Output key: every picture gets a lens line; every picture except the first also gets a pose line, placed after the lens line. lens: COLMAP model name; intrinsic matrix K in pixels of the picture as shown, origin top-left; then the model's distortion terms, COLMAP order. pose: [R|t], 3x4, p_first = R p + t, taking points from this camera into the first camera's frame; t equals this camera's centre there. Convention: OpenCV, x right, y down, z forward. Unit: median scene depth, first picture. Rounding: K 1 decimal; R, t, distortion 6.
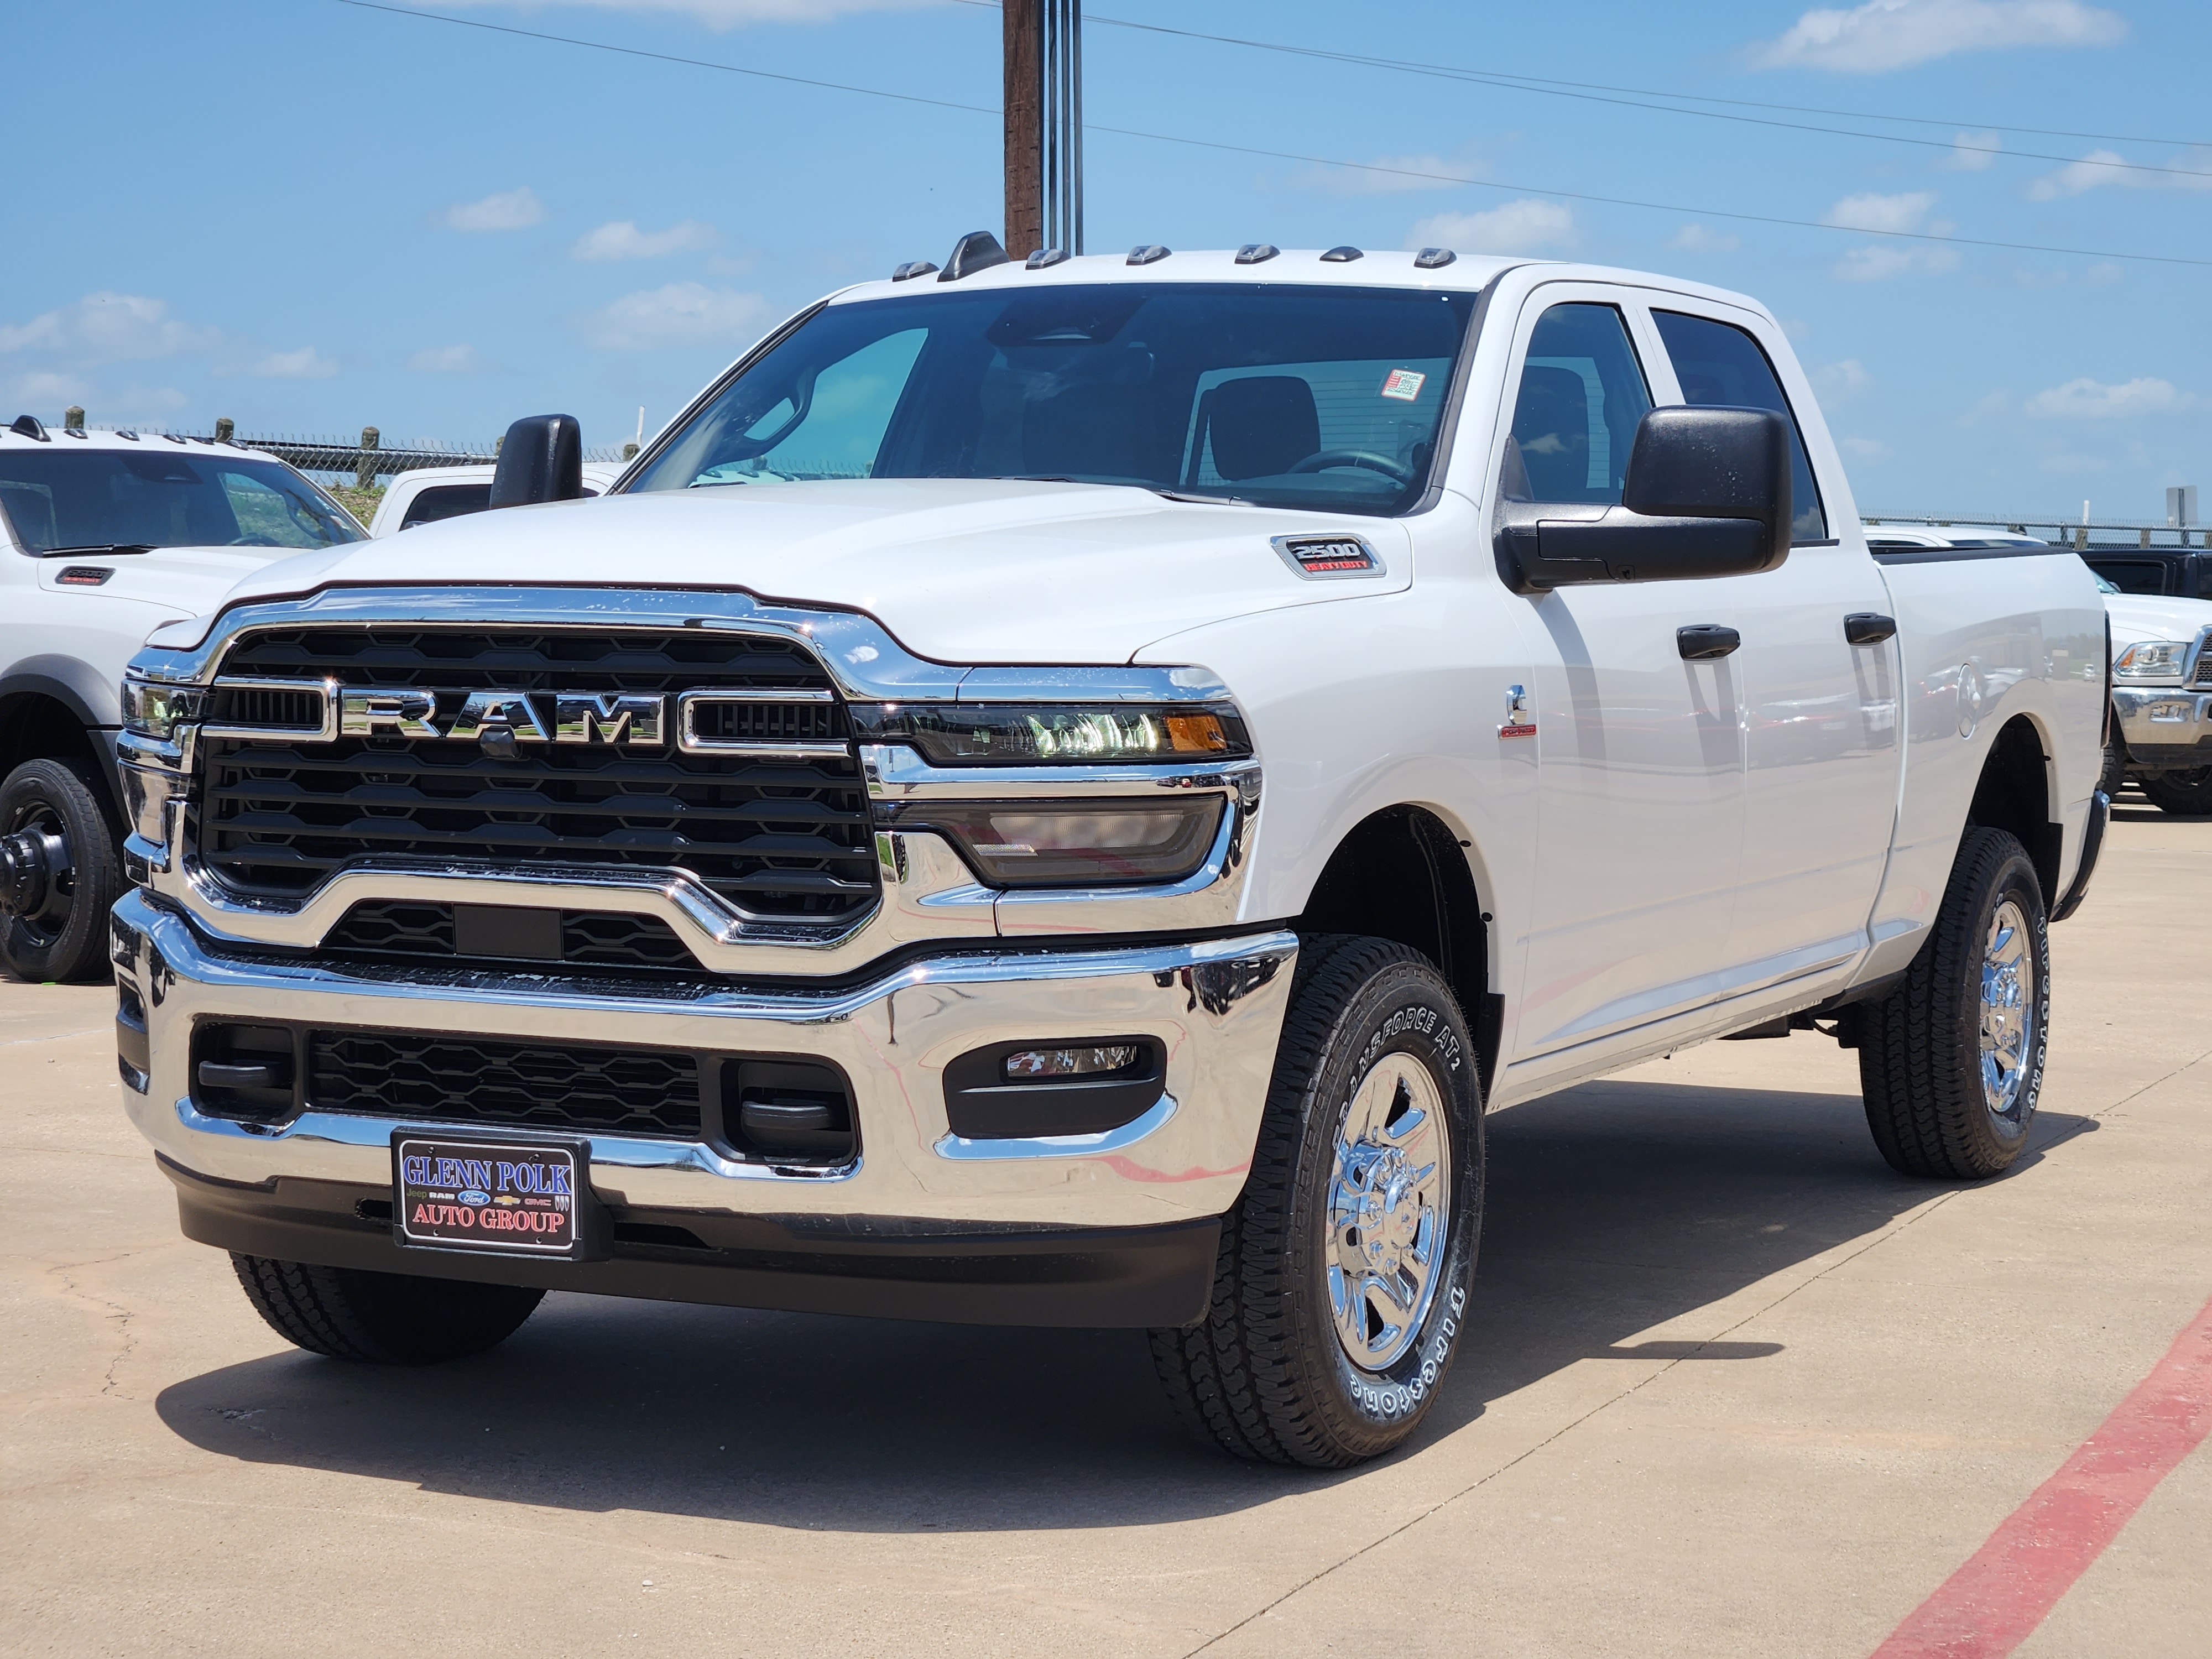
lens RADIAL K [[5028.0, 0, 1098.4], [0, 5028.0, 834.0], [0, 0, 1]] dist [-0.012001, 0.000000]
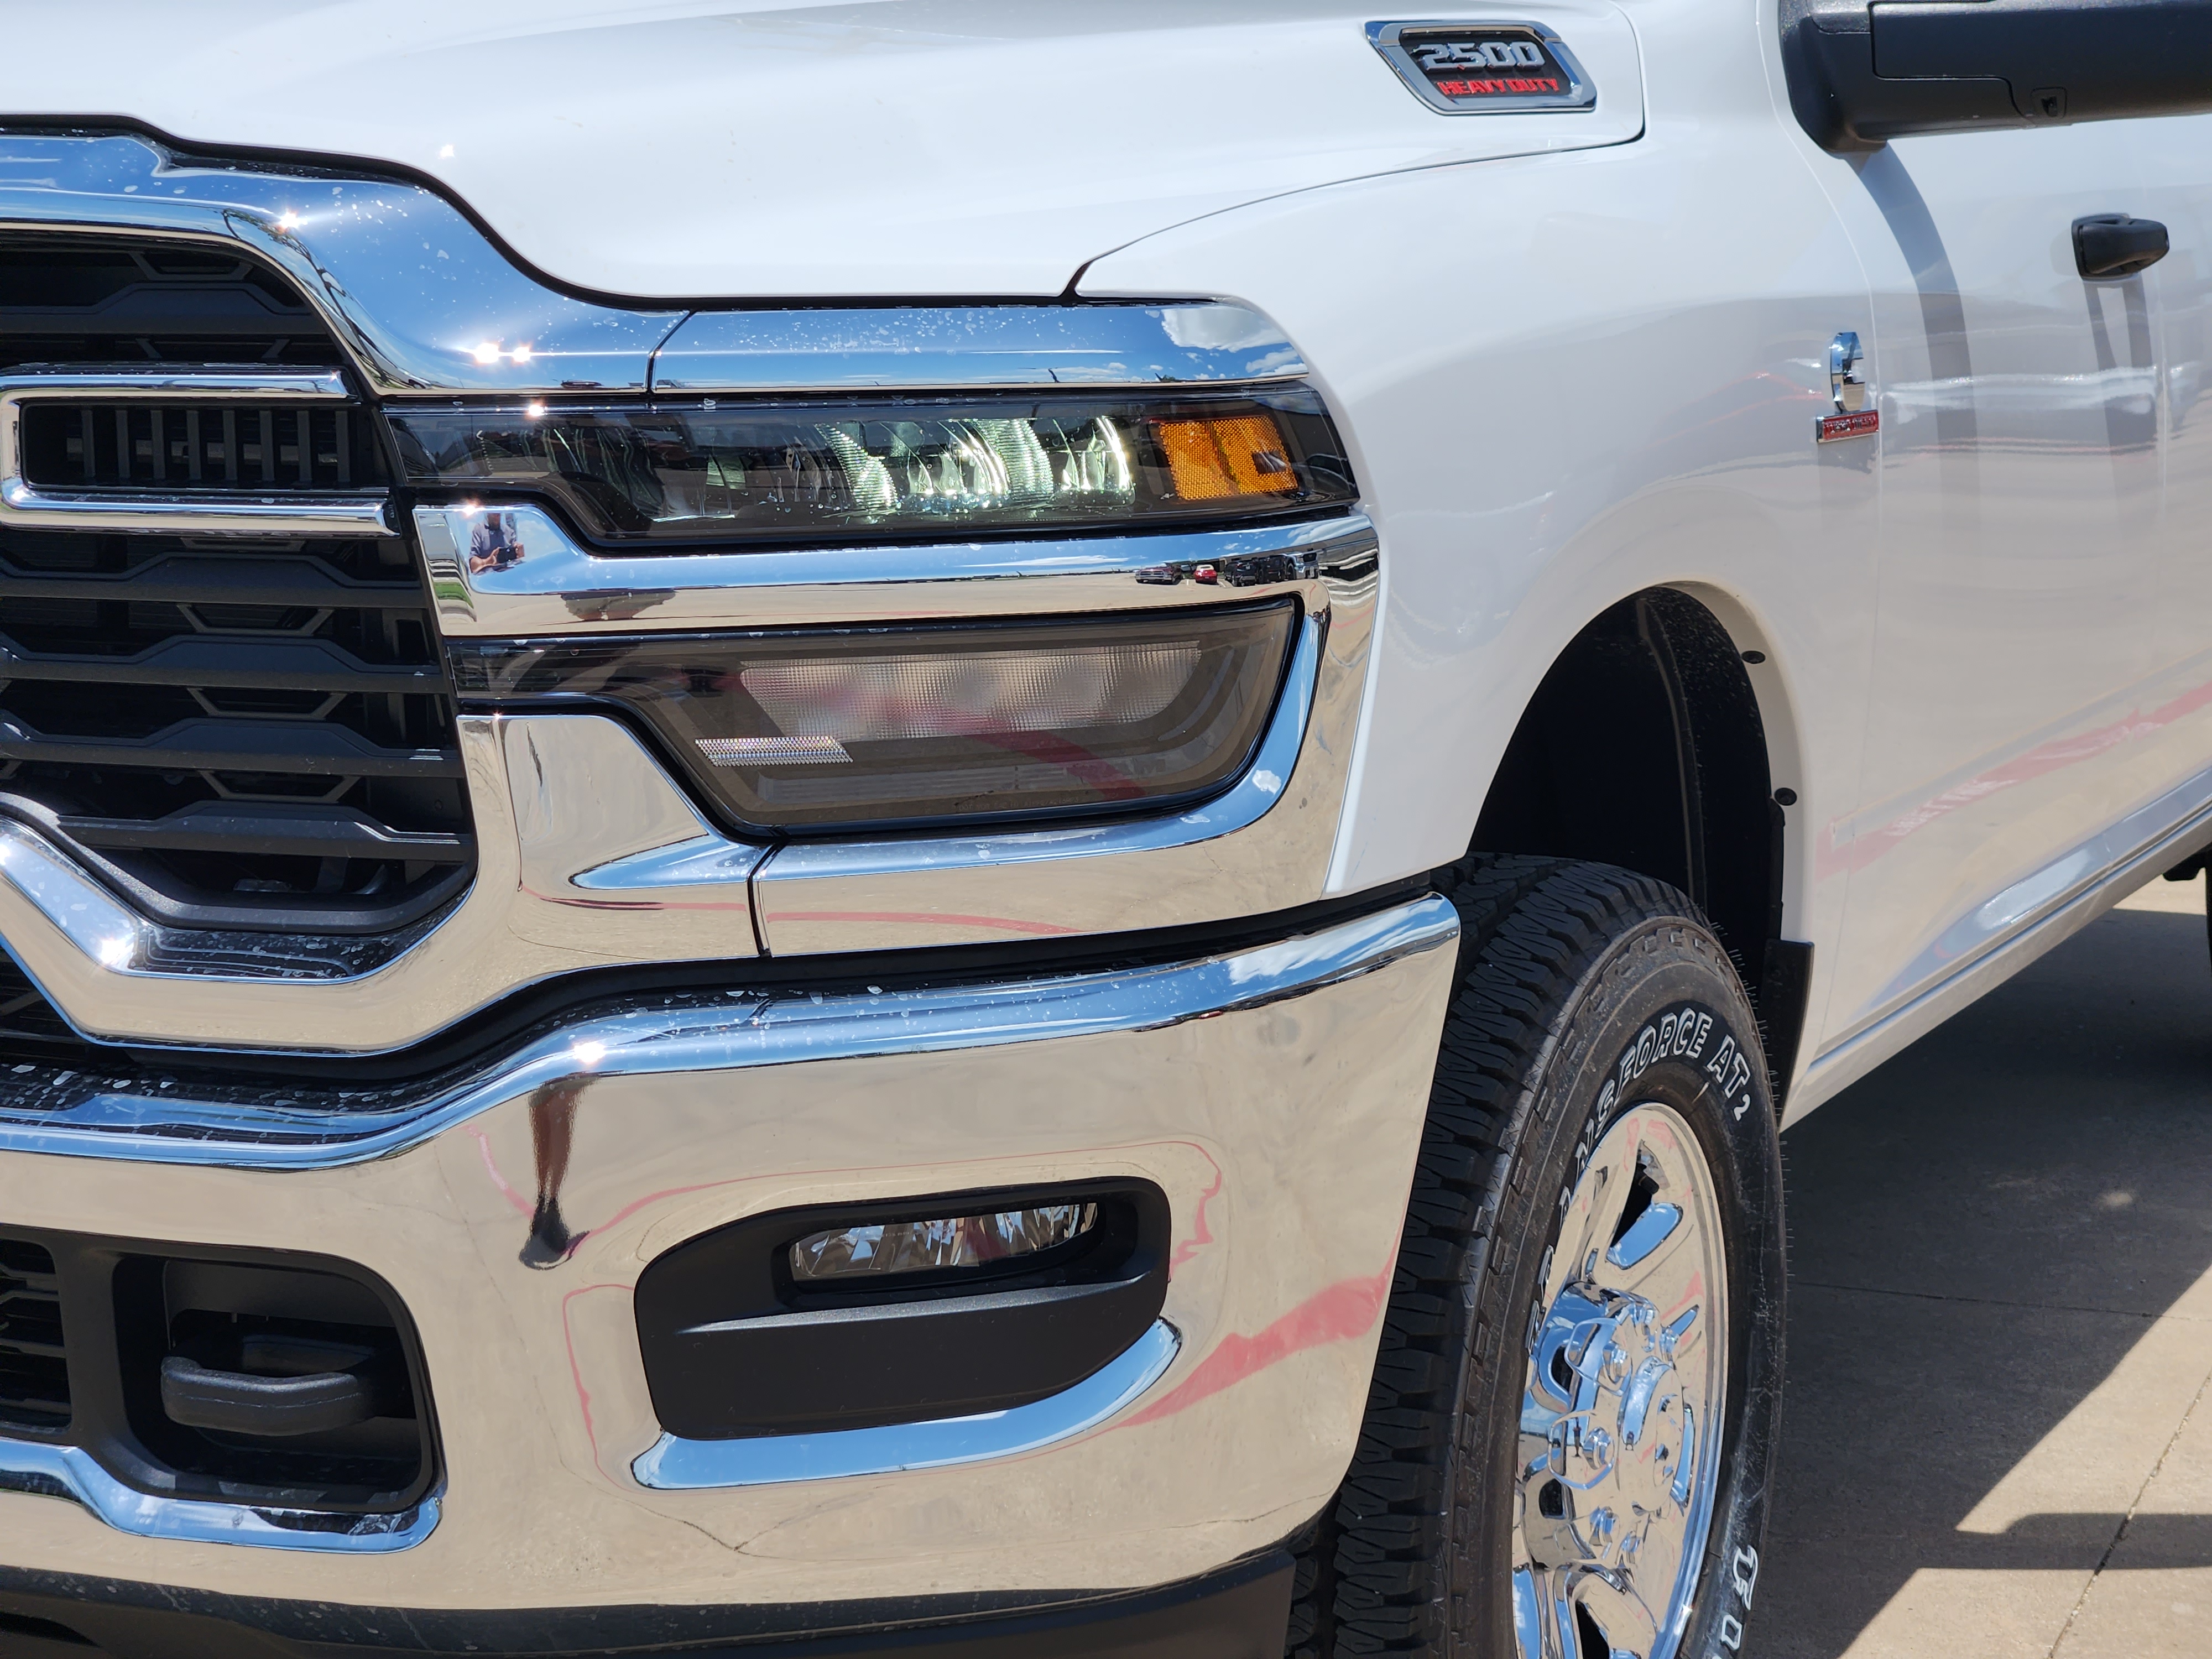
lens RADIAL K [[5028.0, 0, 1121.8], [0, 5028.0, 826.0], [0, 0, 1]] dist [-0.012001, 0.000000]
pose [[0.999759, -0.015179, 0.015854, 0.003269], [0.014046, 0.997496, 0.069313, -0.018565], [-0.016867, -0.069074, 0.997469, 0.570751]]
